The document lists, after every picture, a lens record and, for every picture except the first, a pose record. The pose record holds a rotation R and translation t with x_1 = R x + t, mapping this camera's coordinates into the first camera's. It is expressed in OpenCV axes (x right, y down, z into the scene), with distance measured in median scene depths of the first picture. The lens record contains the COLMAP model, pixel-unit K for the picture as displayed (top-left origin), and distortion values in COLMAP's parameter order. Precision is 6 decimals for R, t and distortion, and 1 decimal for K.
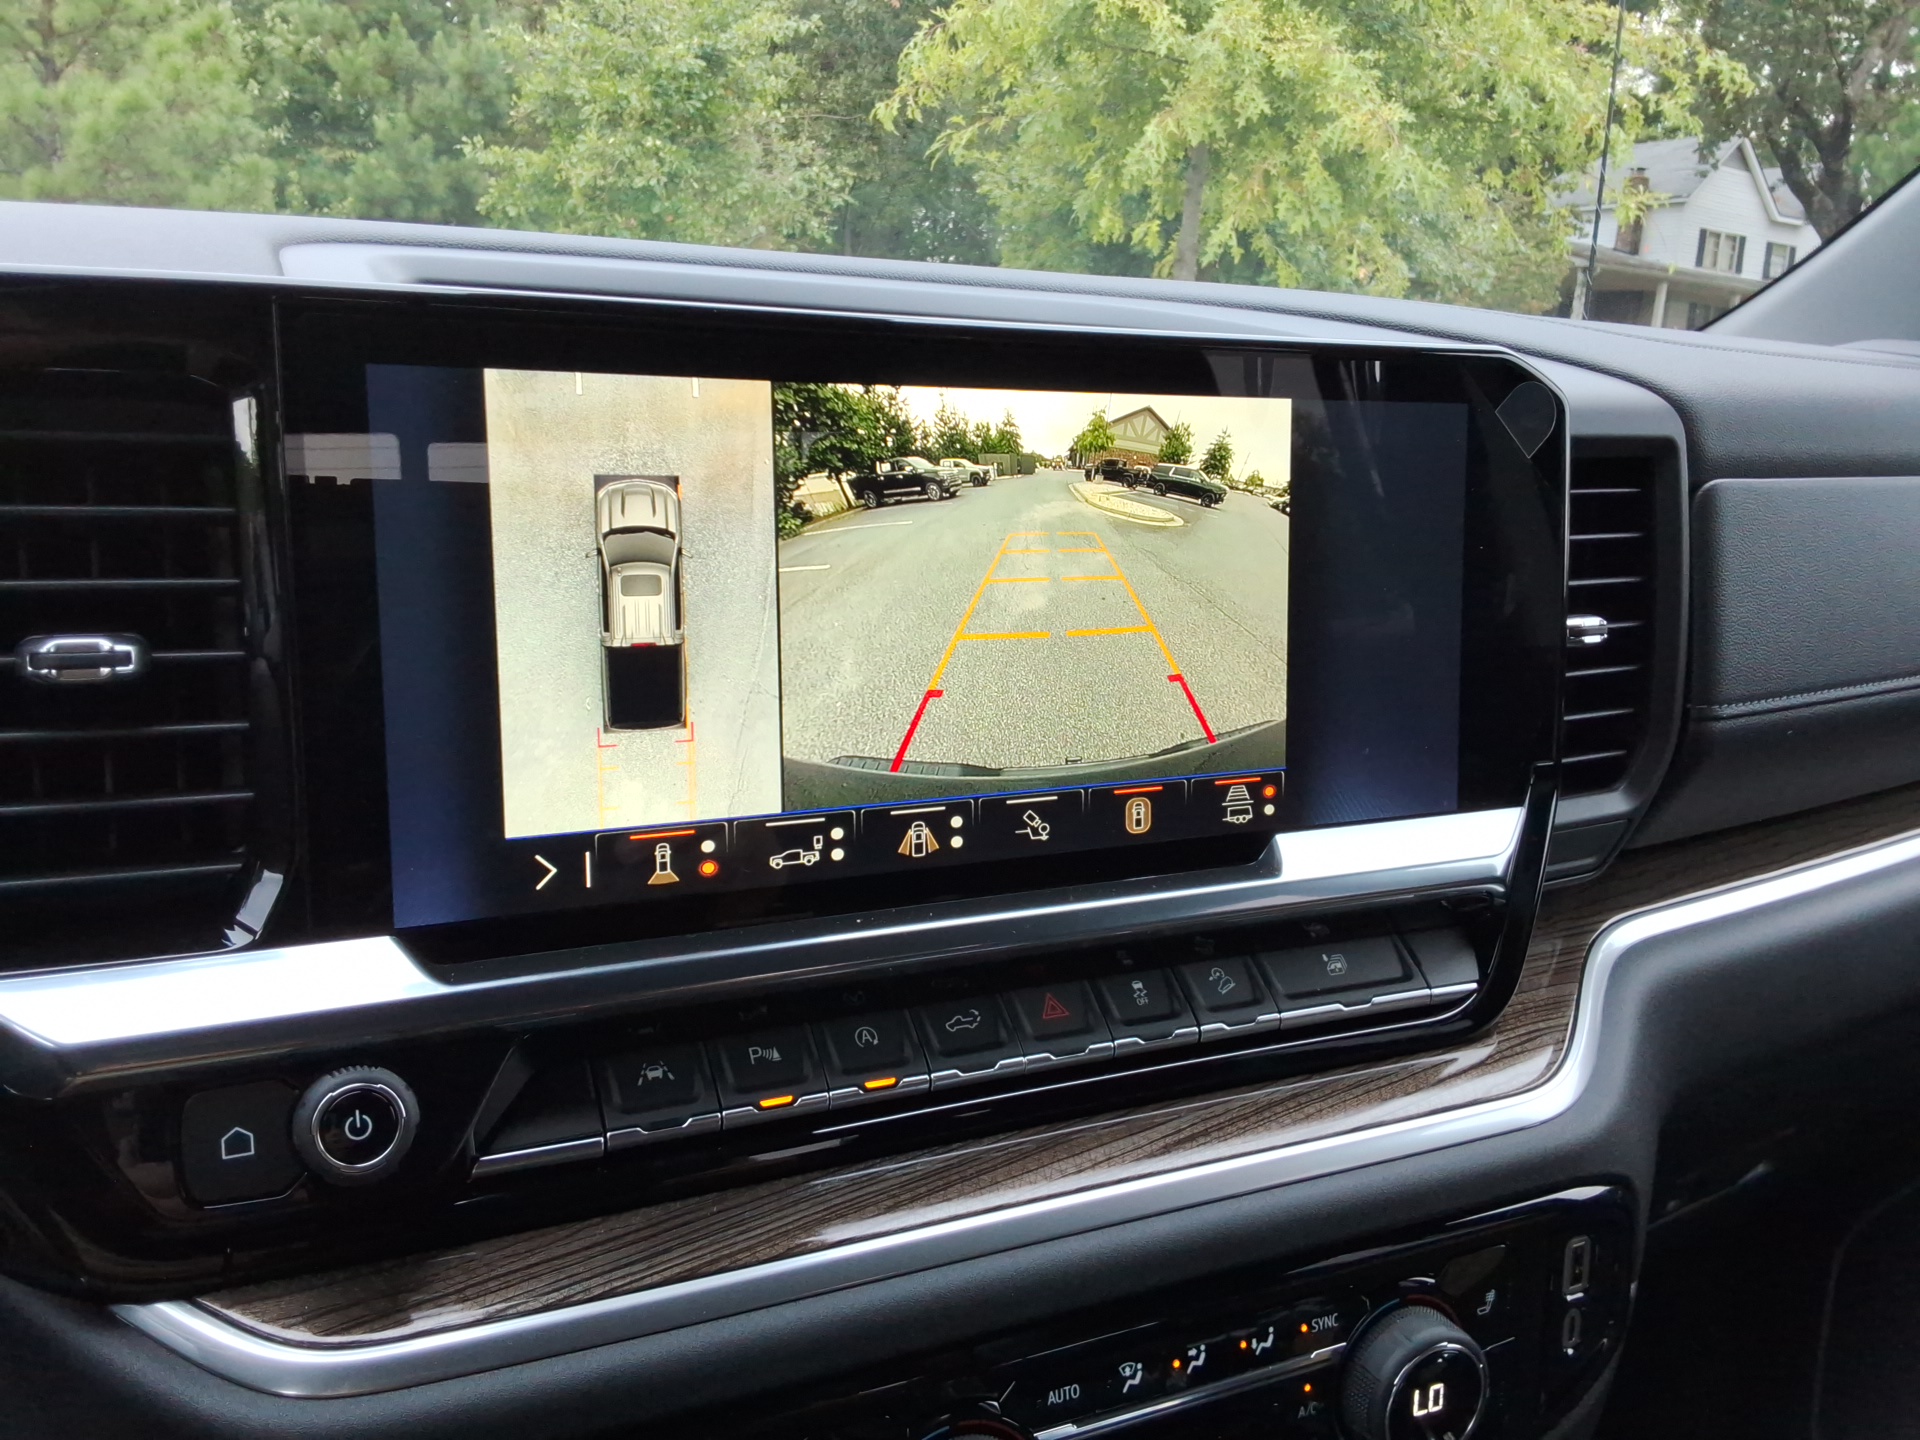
lens RADIAL K [[1554.6, 0, 988.1], [0, 1554.6, 708.6], [0, 0, 1]] dist [0.128233, -0.212031]
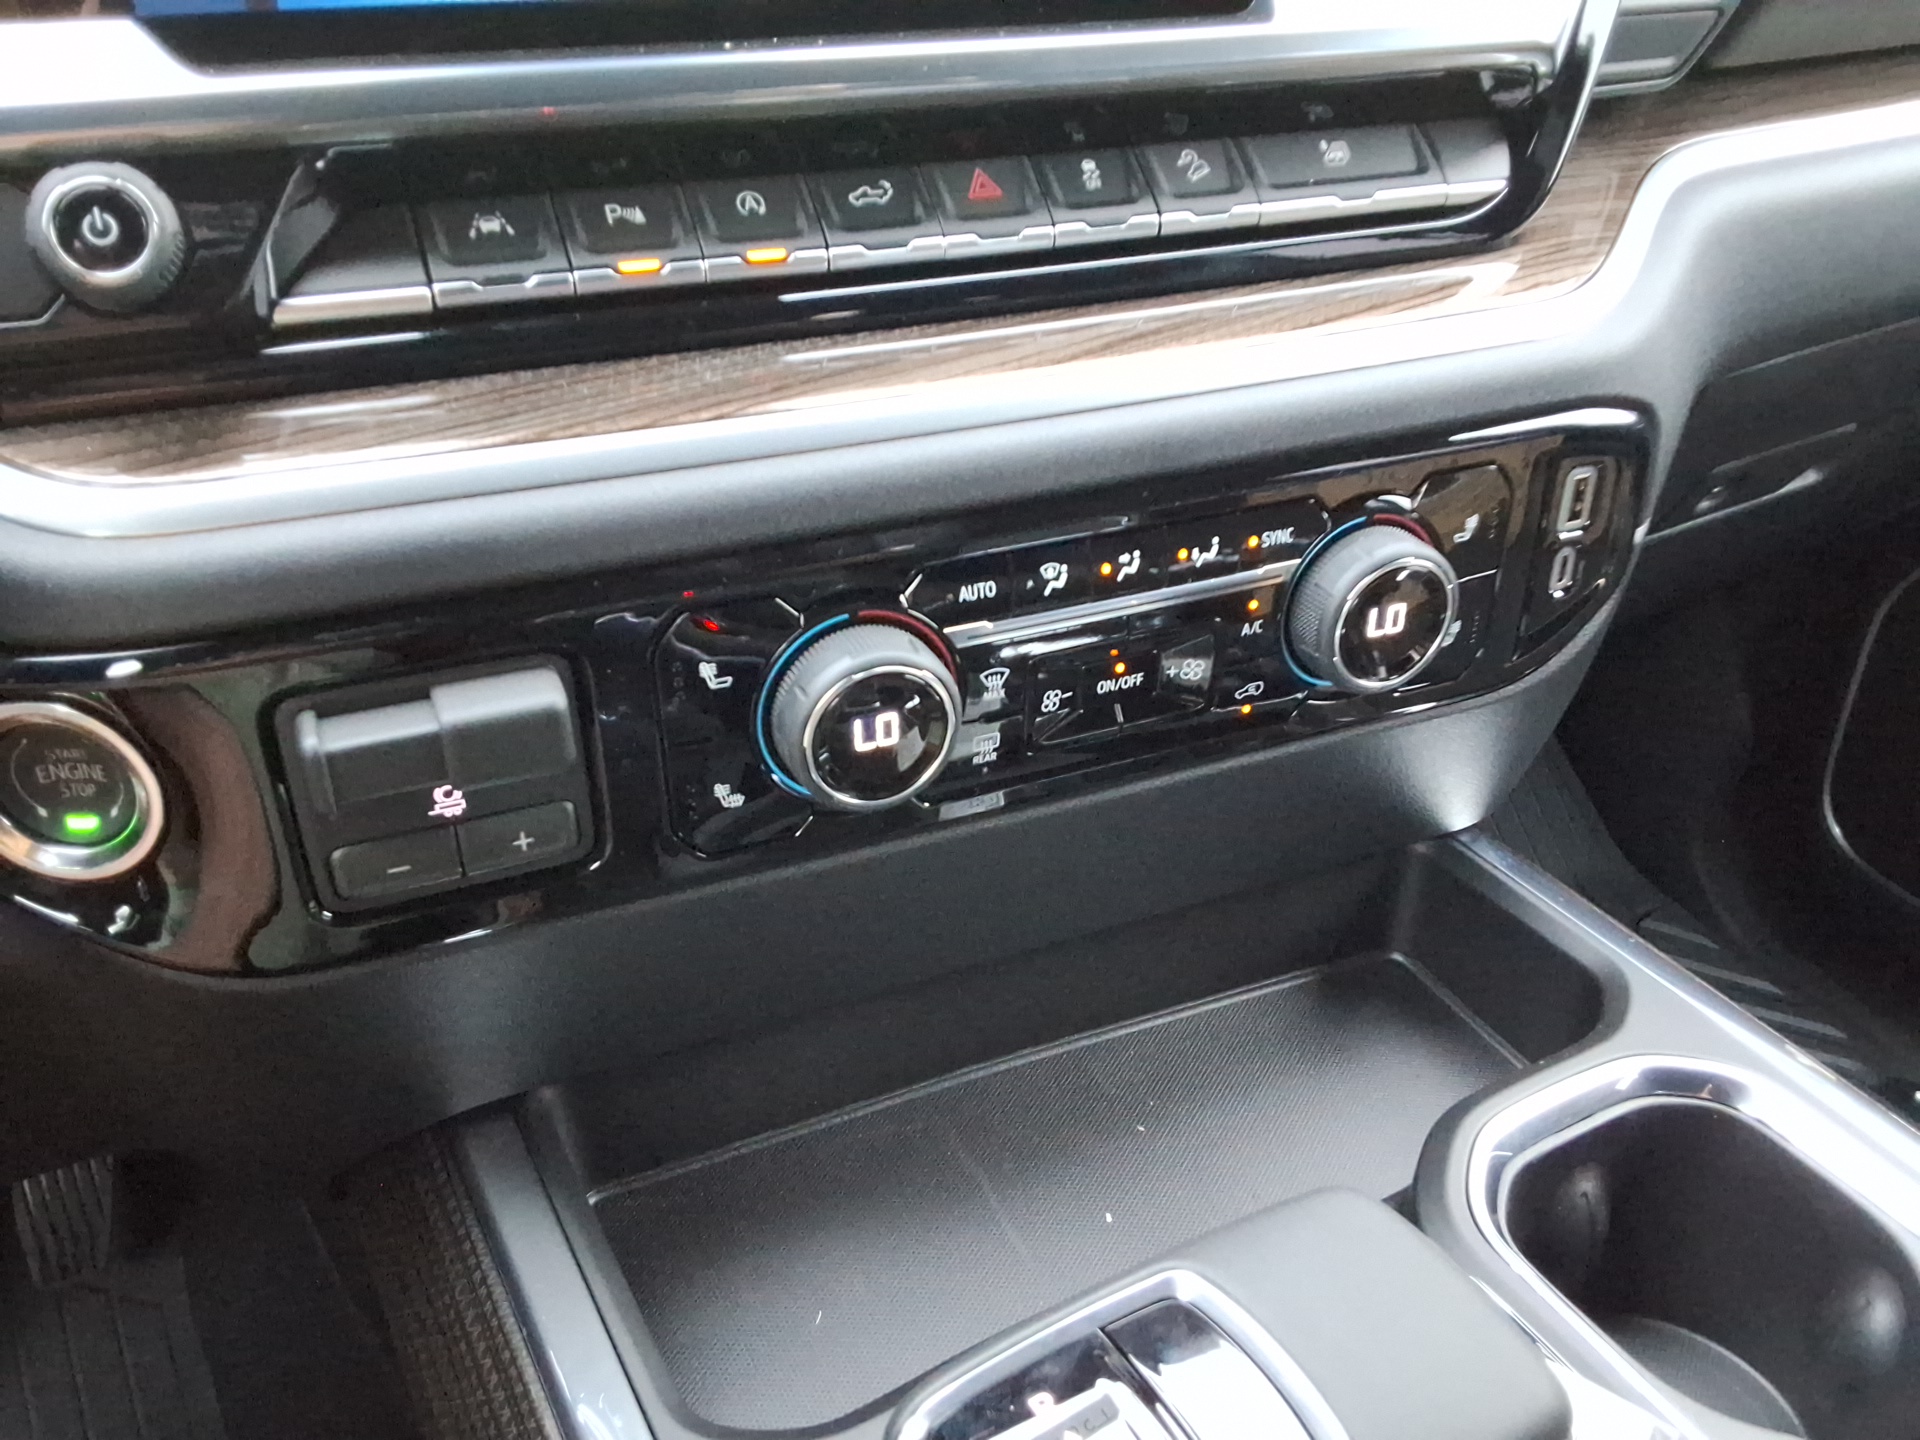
lens RADIAL K [[1520.6, 0, 990.4], [0, 1520.6, 718.8], [0, 0, 1]] dist [0.100657, -0.155683]
pose [[0.998669, 0.010179, -0.050567, 0.092265], [0.008093, 0.937275, 0.348498, 0.176348], [0.050943, -0.348443, 0.935945, 0.131447]]
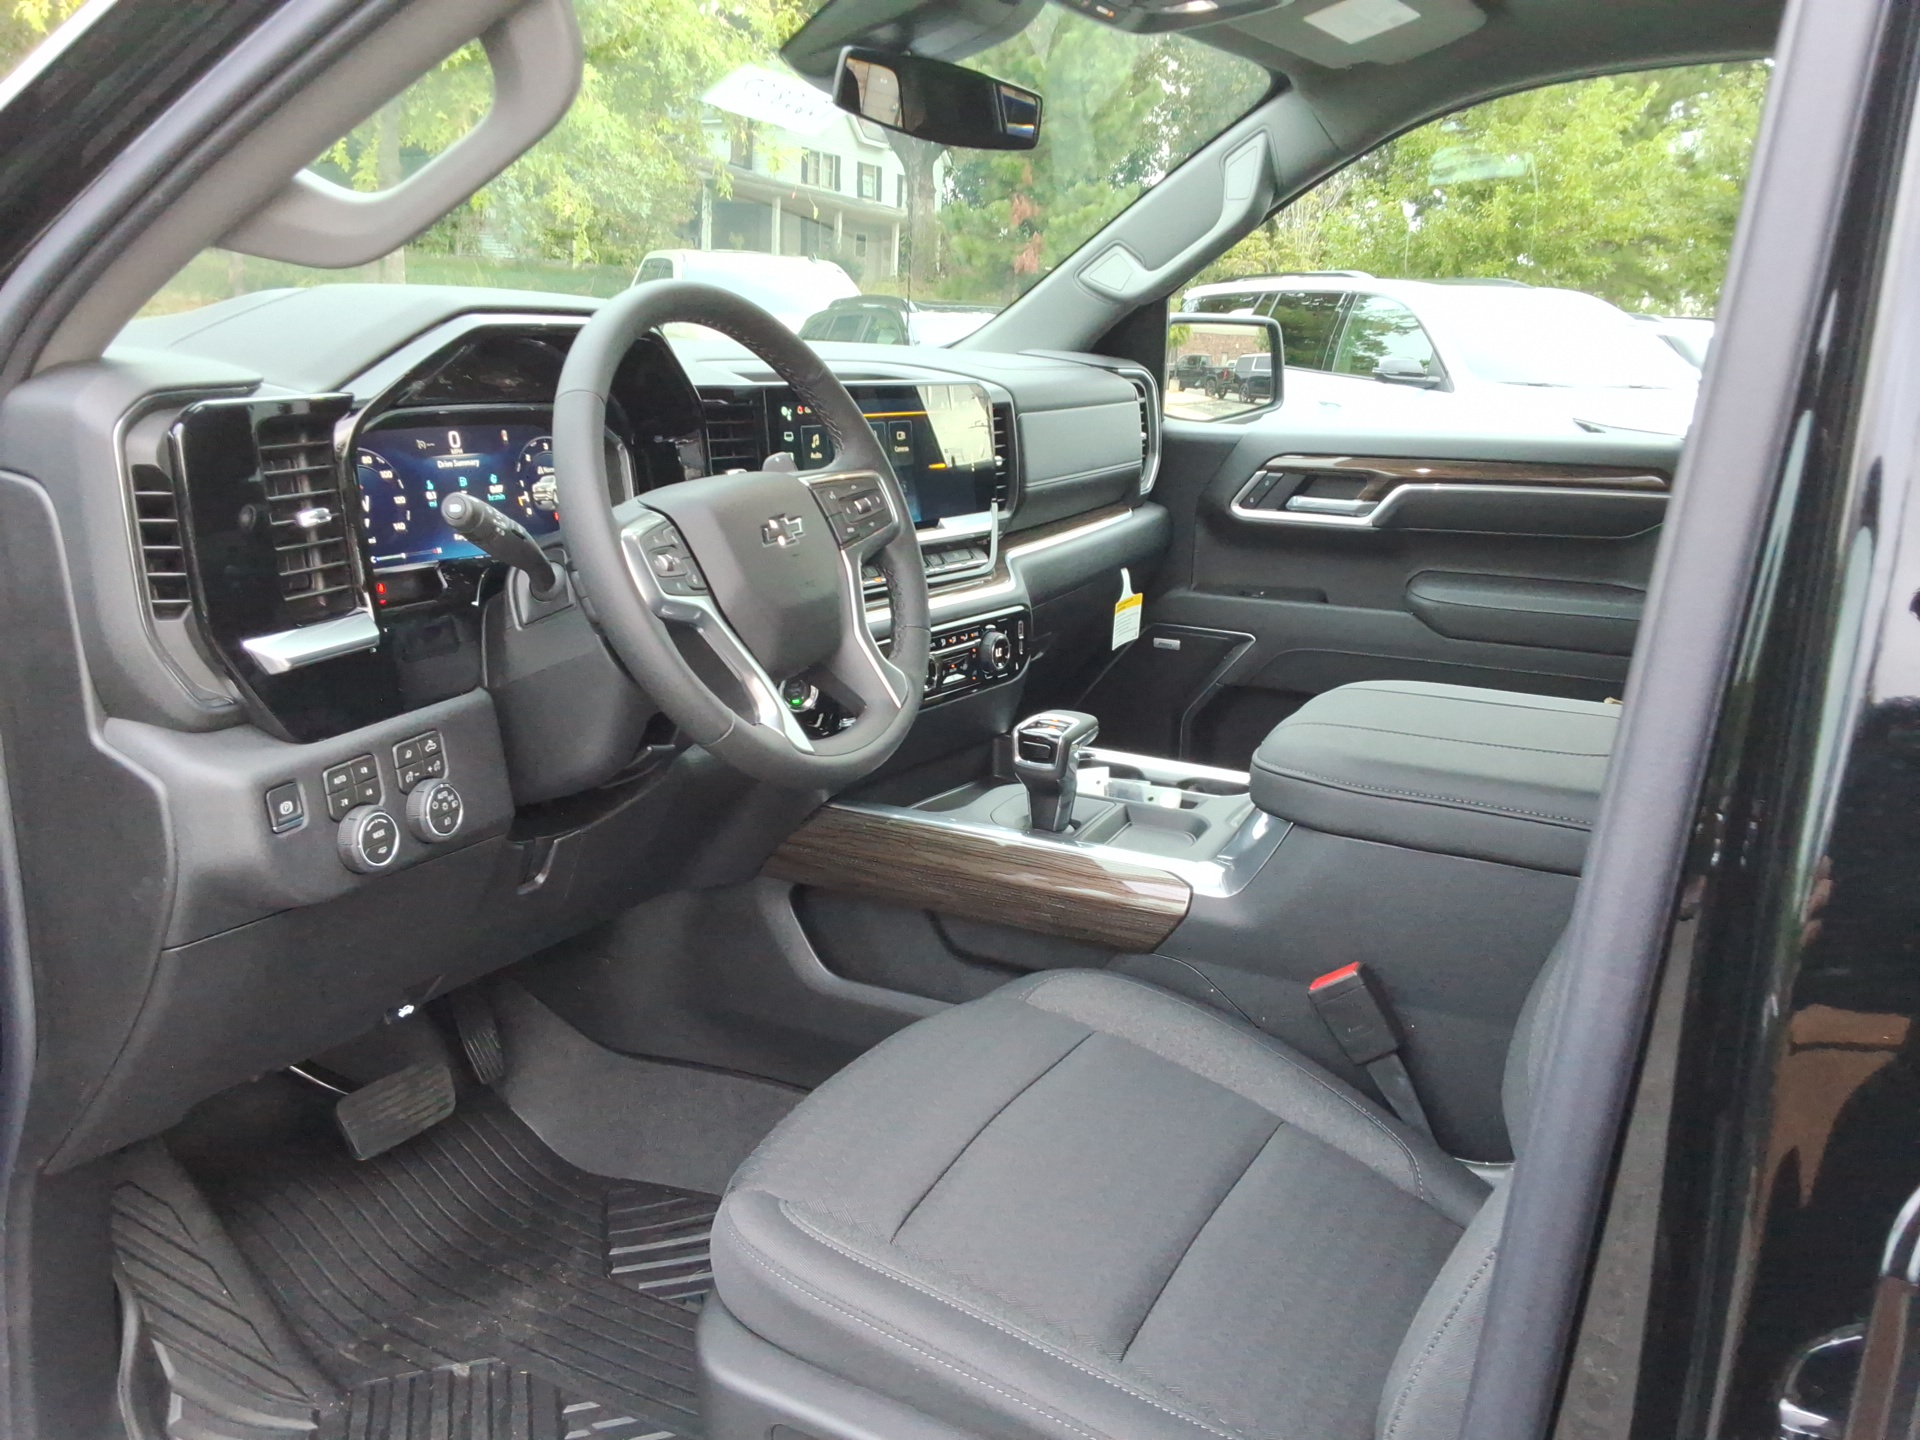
lens RADIAL K [[1554.6, 0, 988.1], [0, 1554.6, 708.6], [0, 0, 1]] dist [0.128233, -0.212031]
pose [[0.866160, -0.132554, 0.481868, -1.662625], [0.104353, 0.990901, 0.085007, 0.240685], [-0.488752, -0.023346, 0.872111, -2.422723]]
